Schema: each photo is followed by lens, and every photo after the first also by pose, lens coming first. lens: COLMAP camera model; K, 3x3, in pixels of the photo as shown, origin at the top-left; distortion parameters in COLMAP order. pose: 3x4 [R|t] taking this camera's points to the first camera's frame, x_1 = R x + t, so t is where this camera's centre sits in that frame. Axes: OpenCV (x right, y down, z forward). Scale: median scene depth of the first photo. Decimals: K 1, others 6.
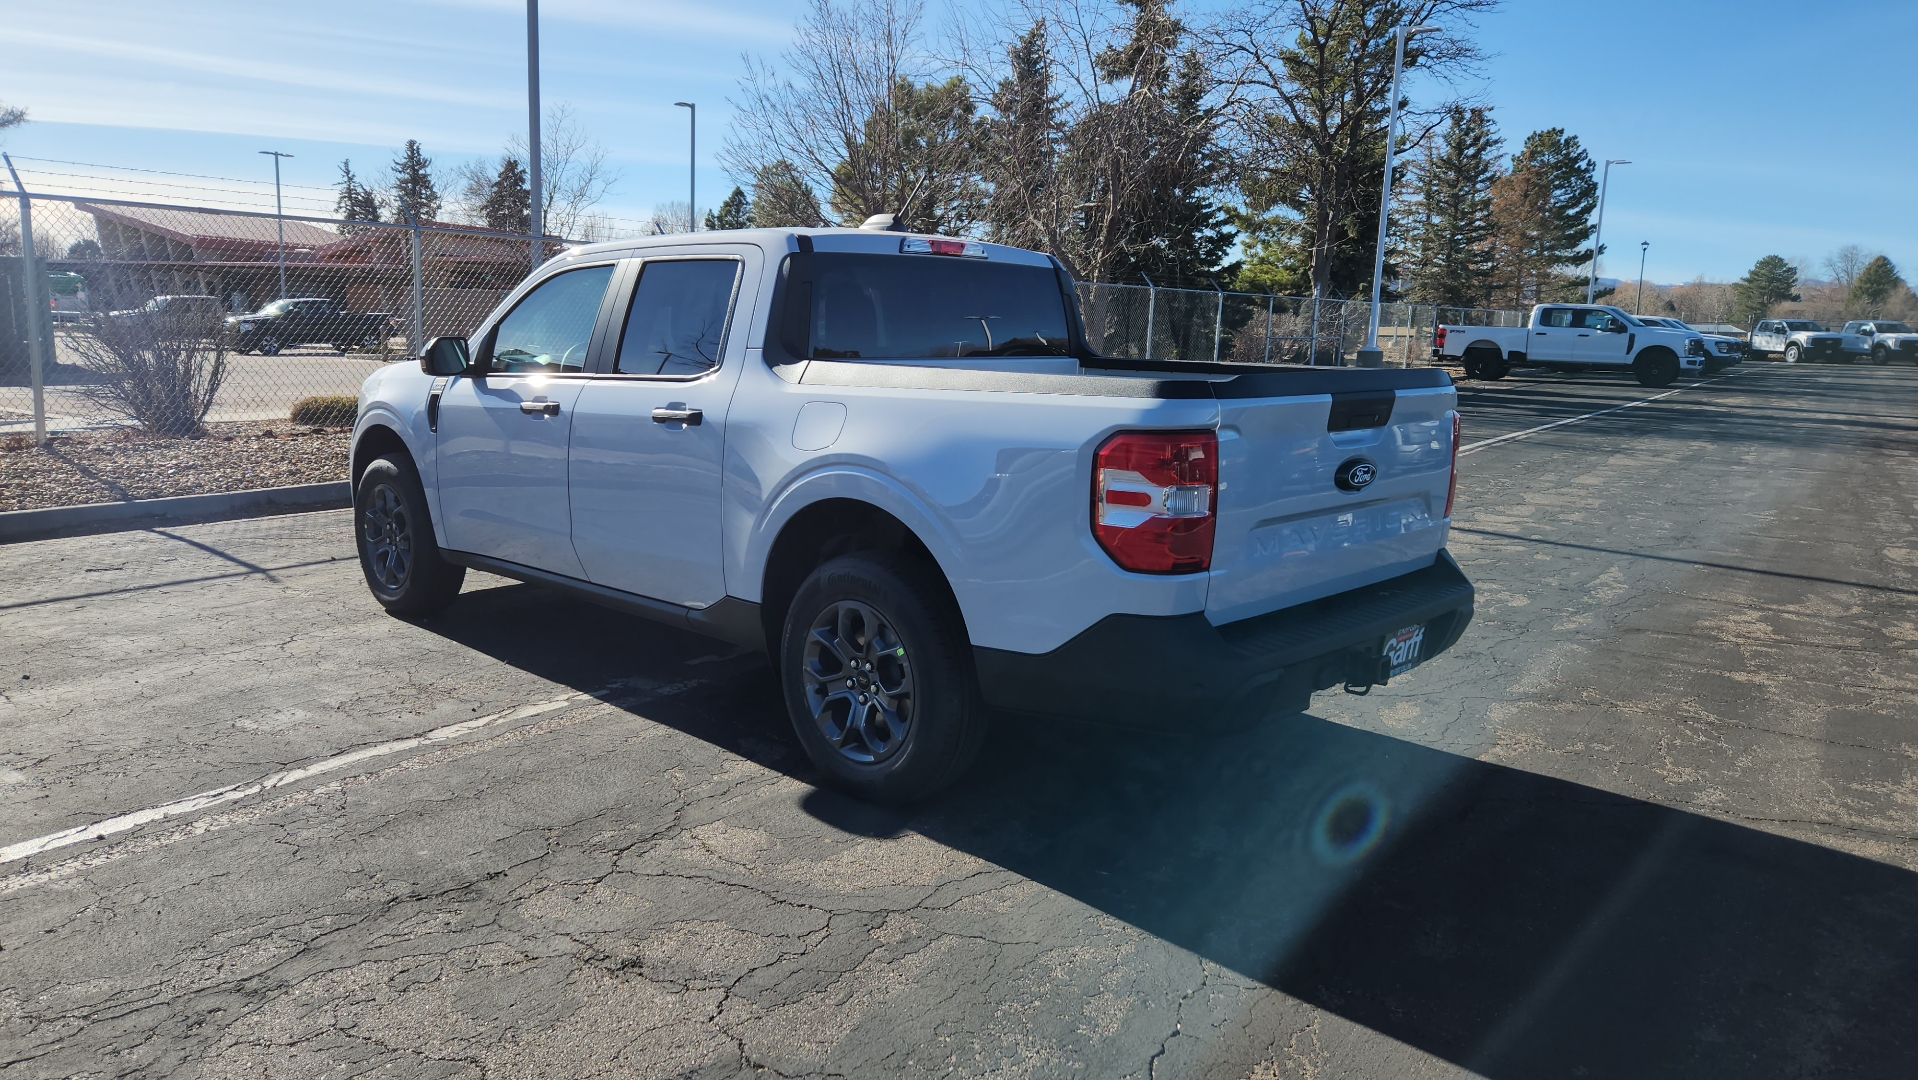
lens RADIAL K [[1280.6, 0, 935.8], [0, 1280.6, 517.0], [0, 0, 1]] dist [0.068975, -0.049214]
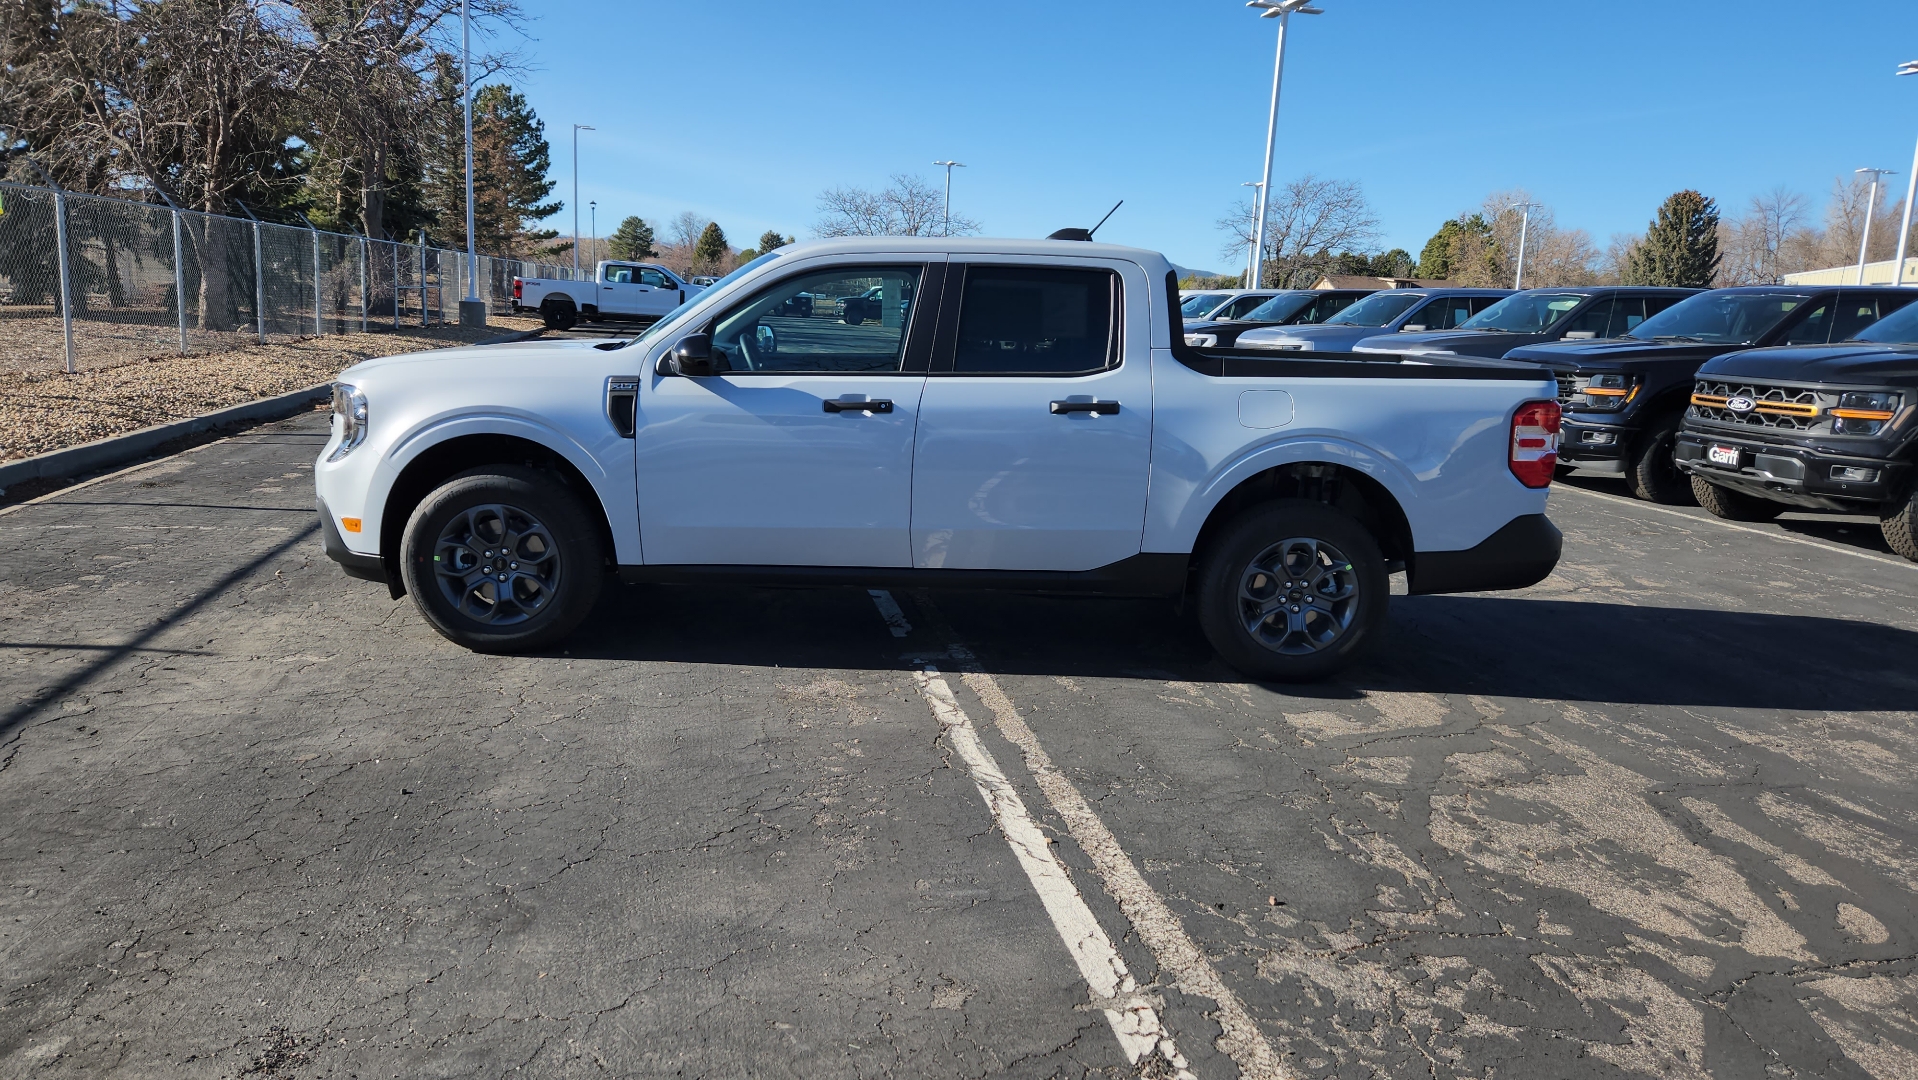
lens RADIAL K [[1279.7, 0, 934.4], [0, 1279.7, 537.5], [0, 0, 1]] dist [0.074080, -0.058941]
pose [[0.698076, -0.122476, 0.705471, -0.251244], [0.080940, 0.992445, 0.092205, -0.017665], [-0.711434, -0.007265, 0.702715, 0.062173]]
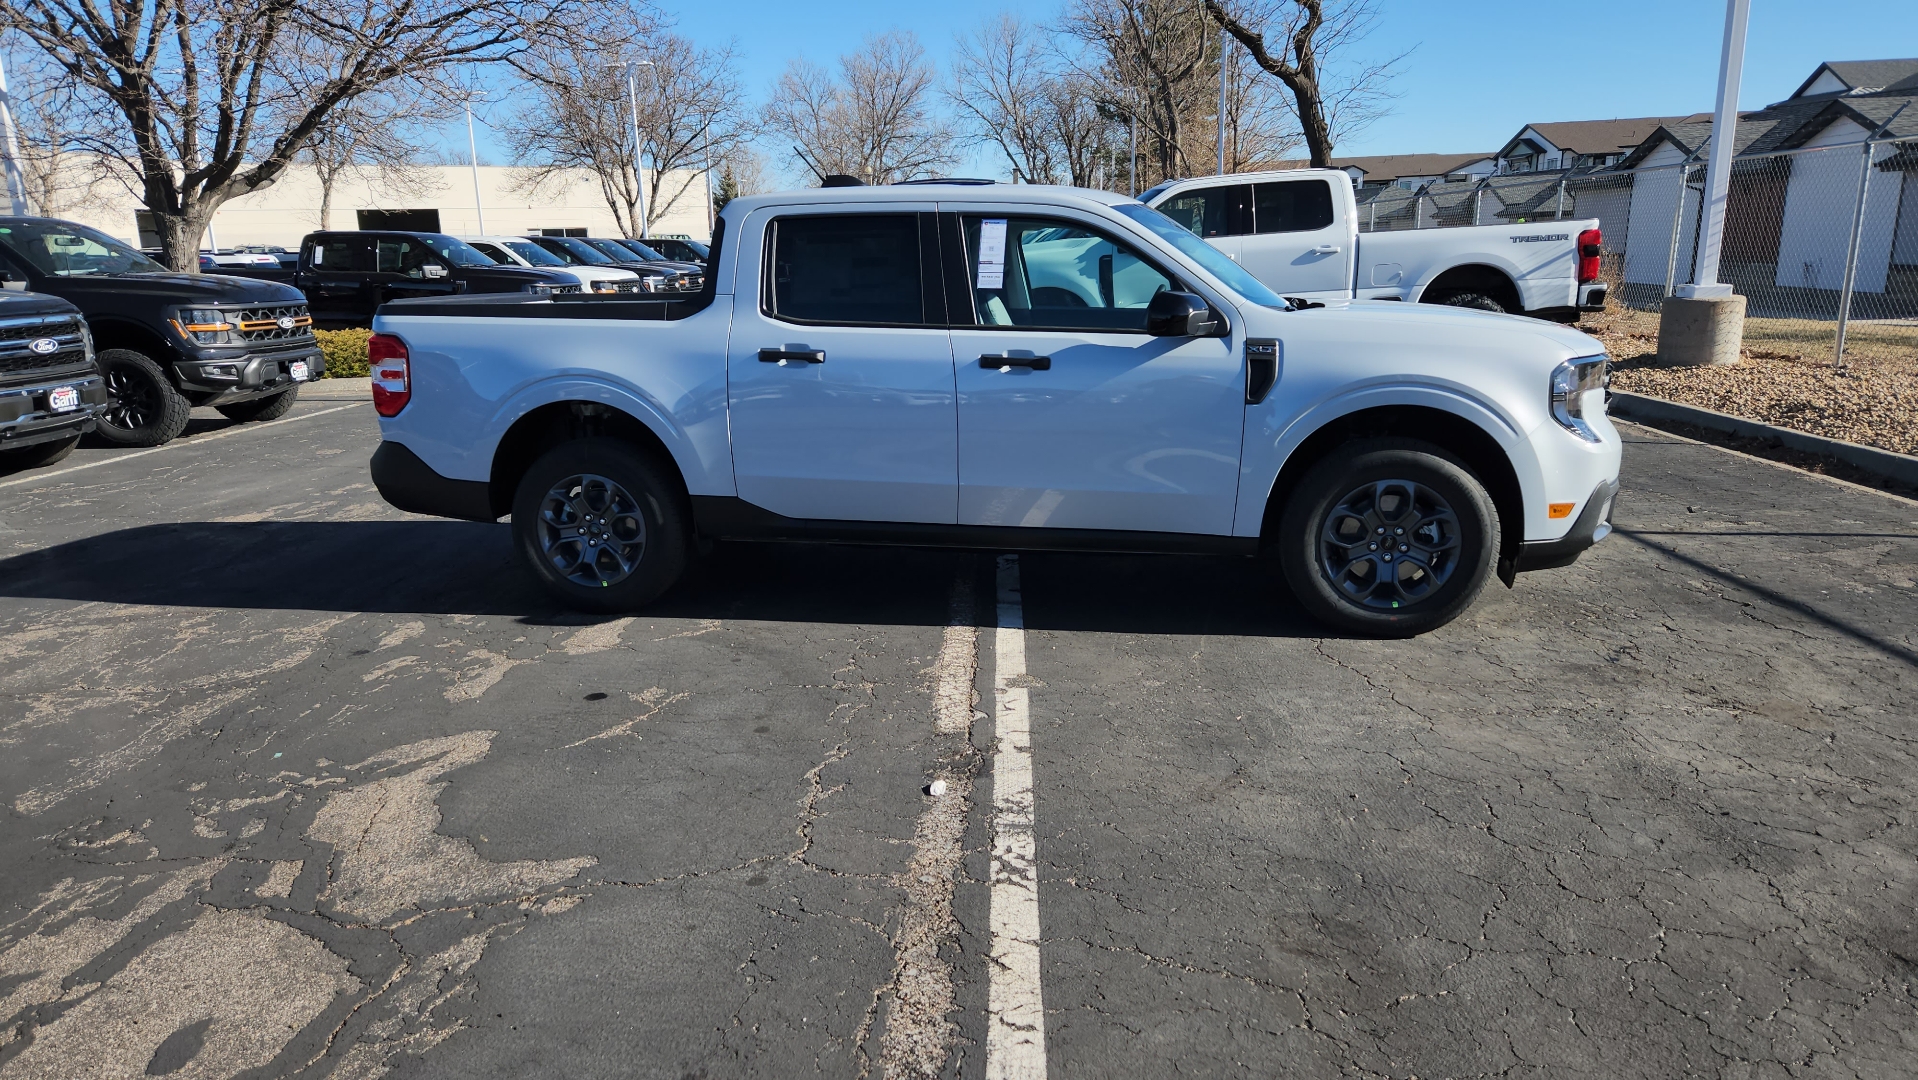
lens RADIAL K [[1279.7, 0, 941.5], [0, 1279.7, 549.1], [0, 0, 1]] dist [0.074080, -0.058941]
pose [[-0.841936, 0.119031, -0.526284, 0.136876], [-0.076424, 0.939225, 0.334688, -0.078644], [0.534137, 0.322007, -0.781671, 0.521845]]
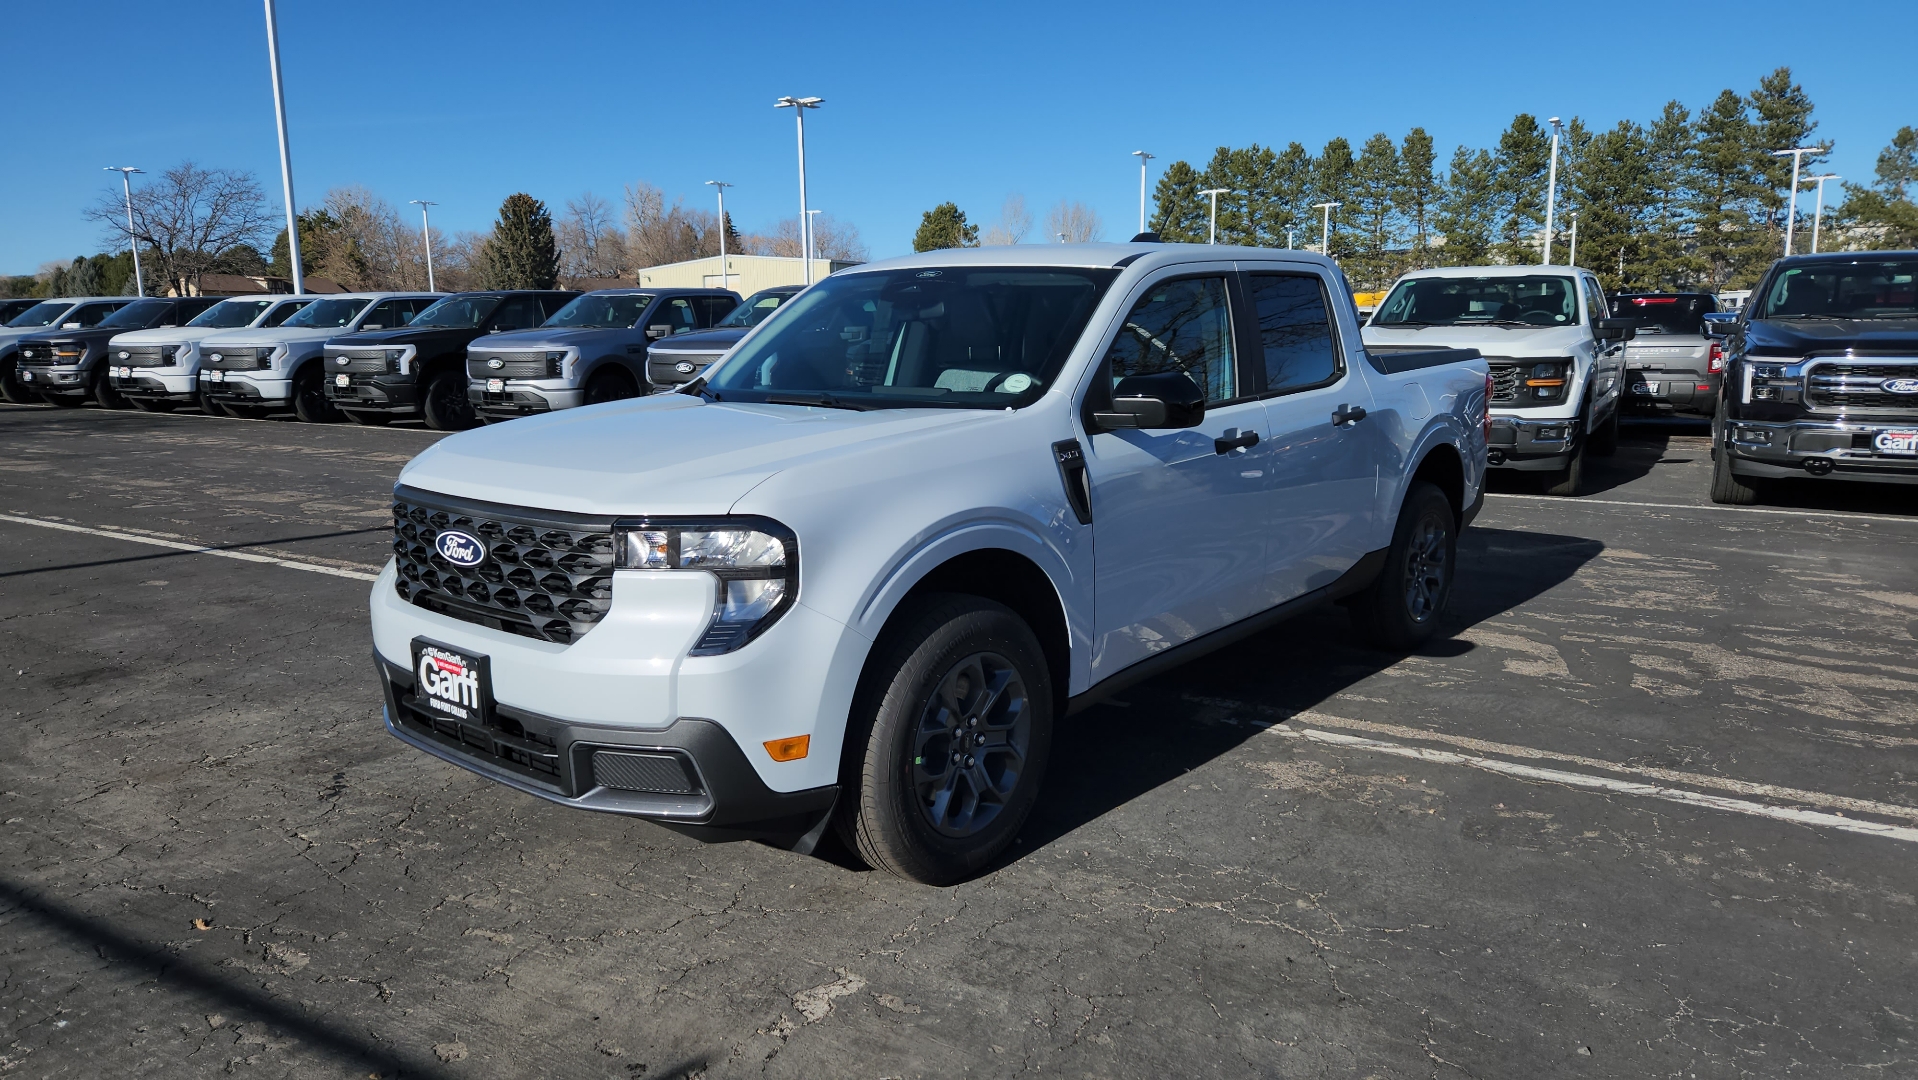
lens RADIAL K [[1279.7, 0, 927.4], [0, 1279.7, 544.9], [0, 0, 1]] dist [0.074080, -0.058941]
pose [[-0.055578, -0.195226, 0.979182, -0.292651], [0.155699, 0.967006, 0.201636, -0.056735], [-0.986240, 0.163664, -0.023348, 0.313417]]
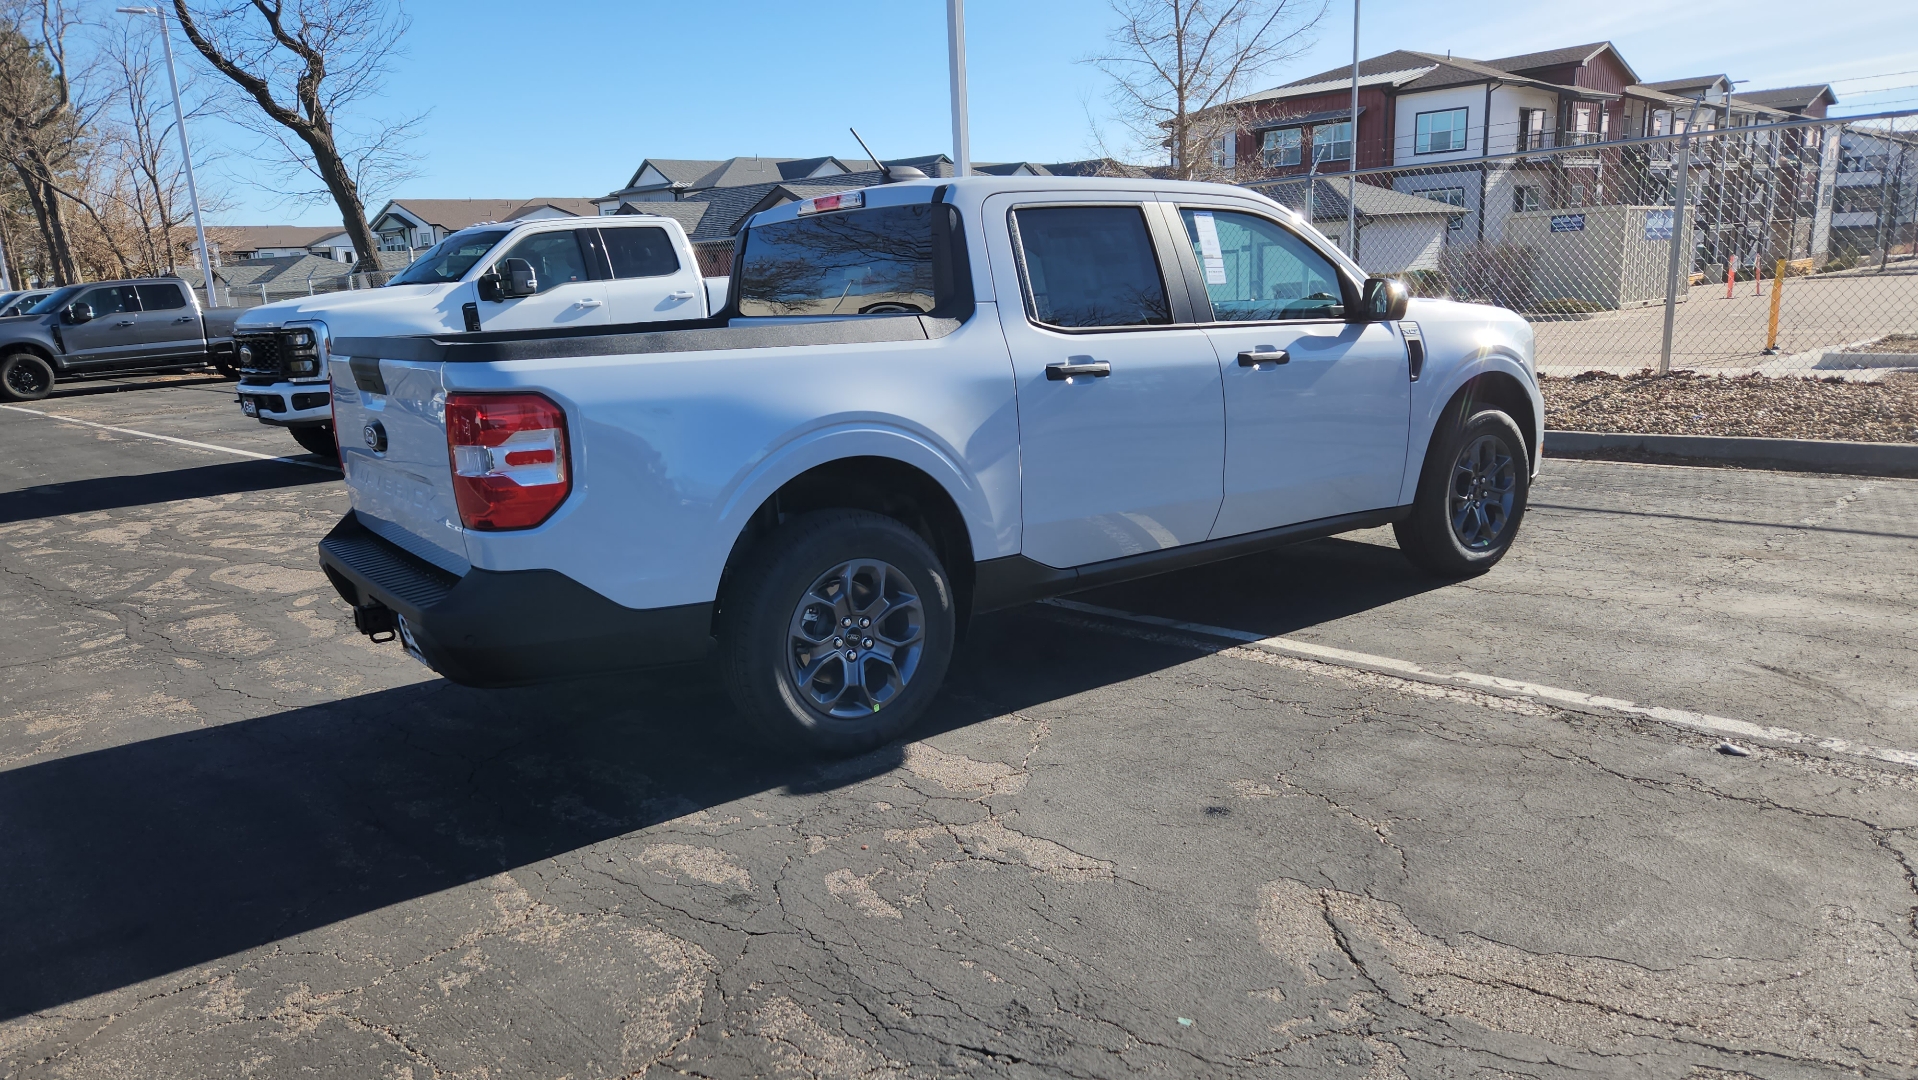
lens RADIAL K [[1279.7, 0, 913.8], [0, 1279.7, 546.7], [0, 0, 1]] dist [0.074080, -0.058941]
pose [[-0.192796, 0.185518, -0.963542, 0.239242], [-0.101240, 0.972963, 0.207589, -0.039175], [0.976002, 0.137571, -0.168801, 0.303048]]
